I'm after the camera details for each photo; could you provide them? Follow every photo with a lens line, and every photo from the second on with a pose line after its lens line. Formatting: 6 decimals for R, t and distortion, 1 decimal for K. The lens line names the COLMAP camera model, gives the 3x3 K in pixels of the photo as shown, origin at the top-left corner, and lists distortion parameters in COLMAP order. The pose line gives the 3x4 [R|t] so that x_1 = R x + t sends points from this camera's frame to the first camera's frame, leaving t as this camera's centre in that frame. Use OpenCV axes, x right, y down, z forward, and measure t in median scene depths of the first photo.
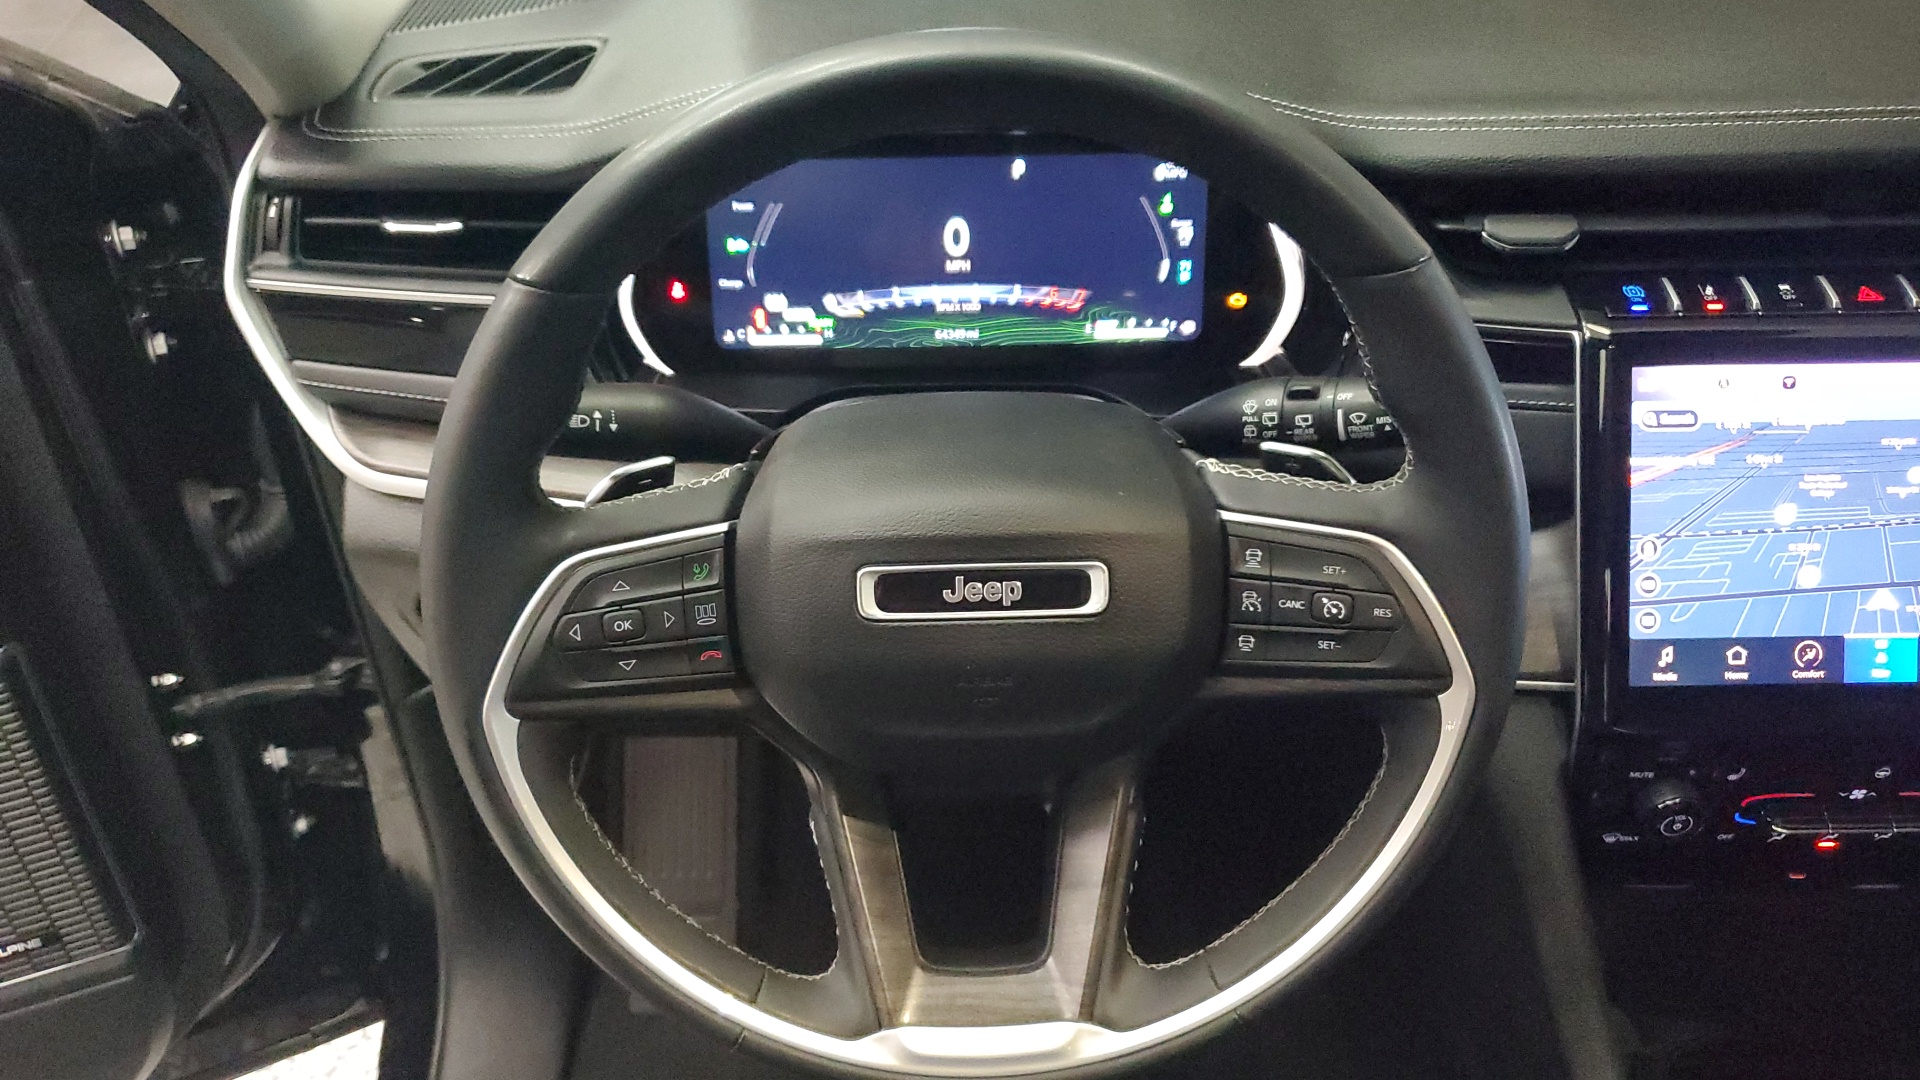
lens RADIAL K [[1549.2, 0, 969.2], [0, 1549.2, 551.2], [0, 0, 1]] dist [0.029605, -0.002863]
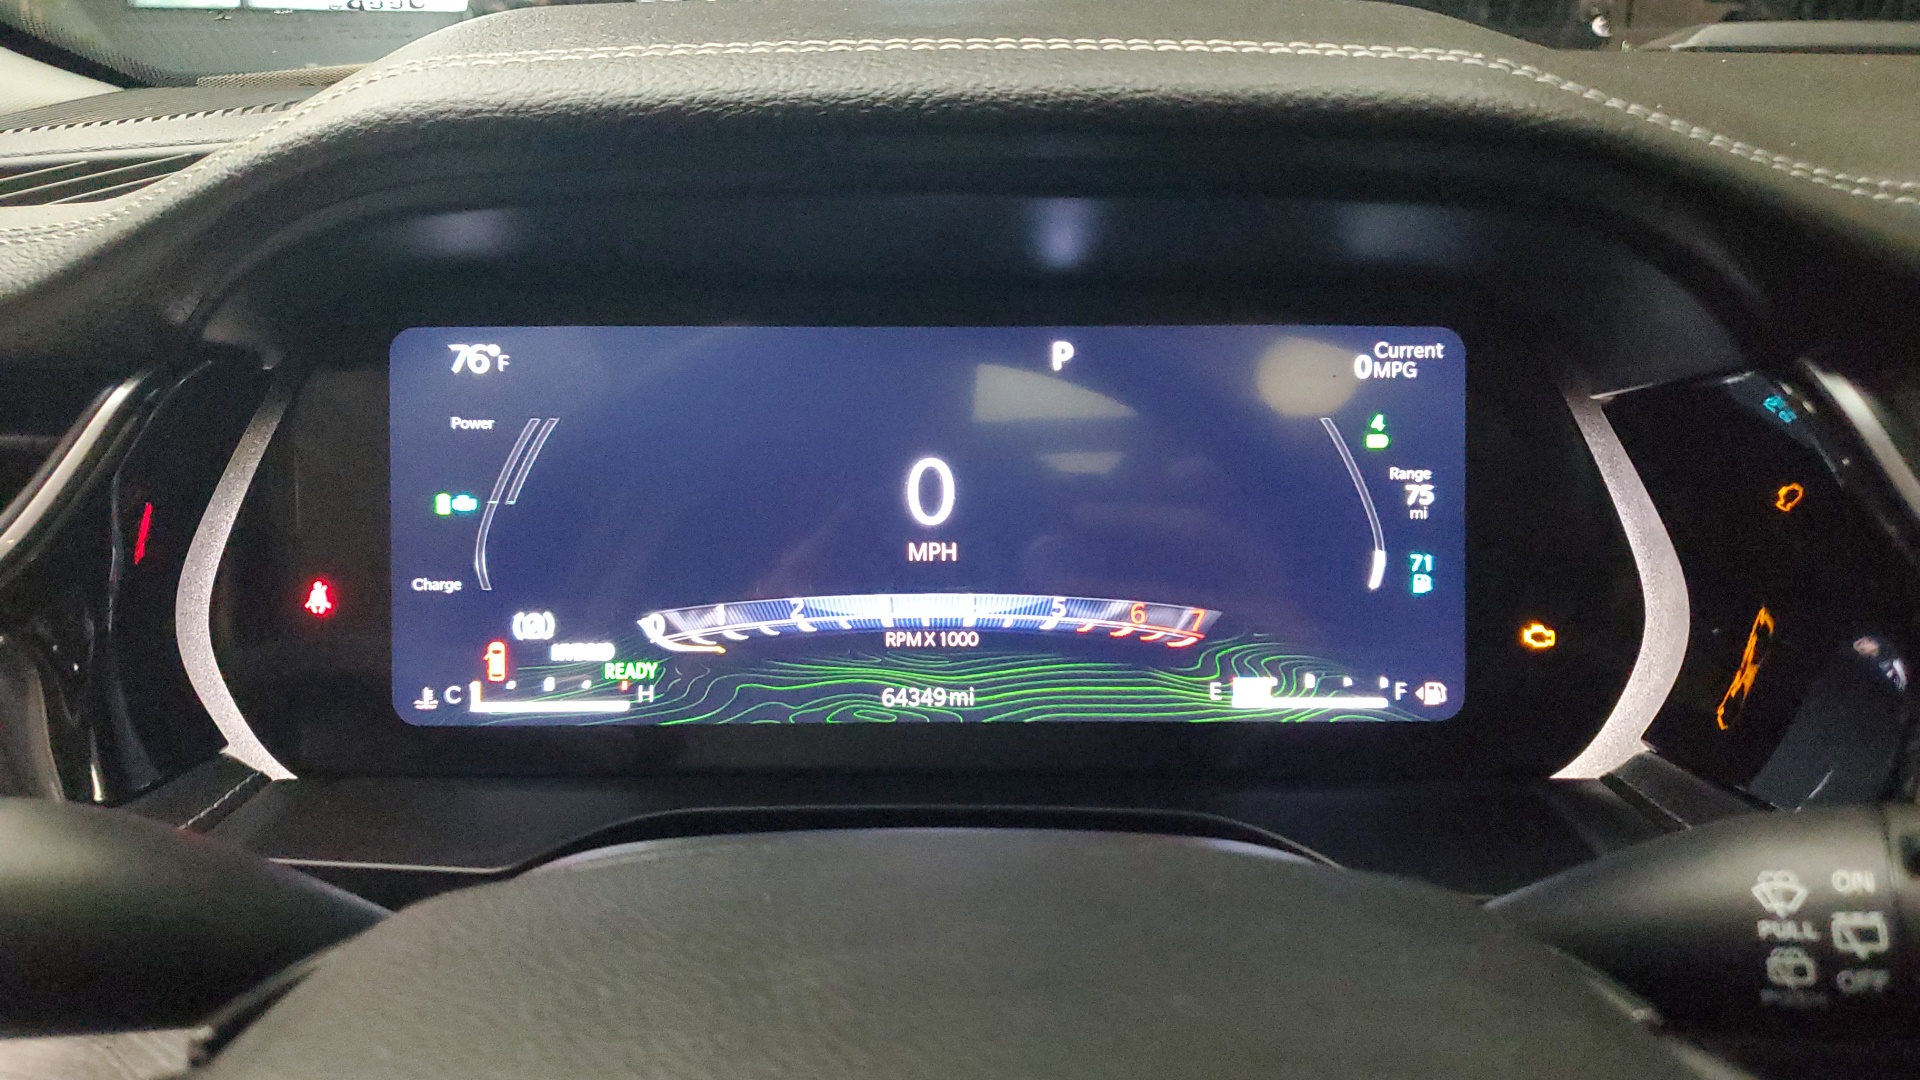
lens RADIAL K [[1604.8, 0, 993.6], [0, 1604.8, 519.7], [0, 0, 1]] dist [0.017028, 0.000691]
pose [[0.999910, 0.013315, -0.001595, 0.011418], [-0.013218, 0.958574, -0.284536, -0.057843], [-0.002260, 0.284532, 0.958664, 0.542300]]
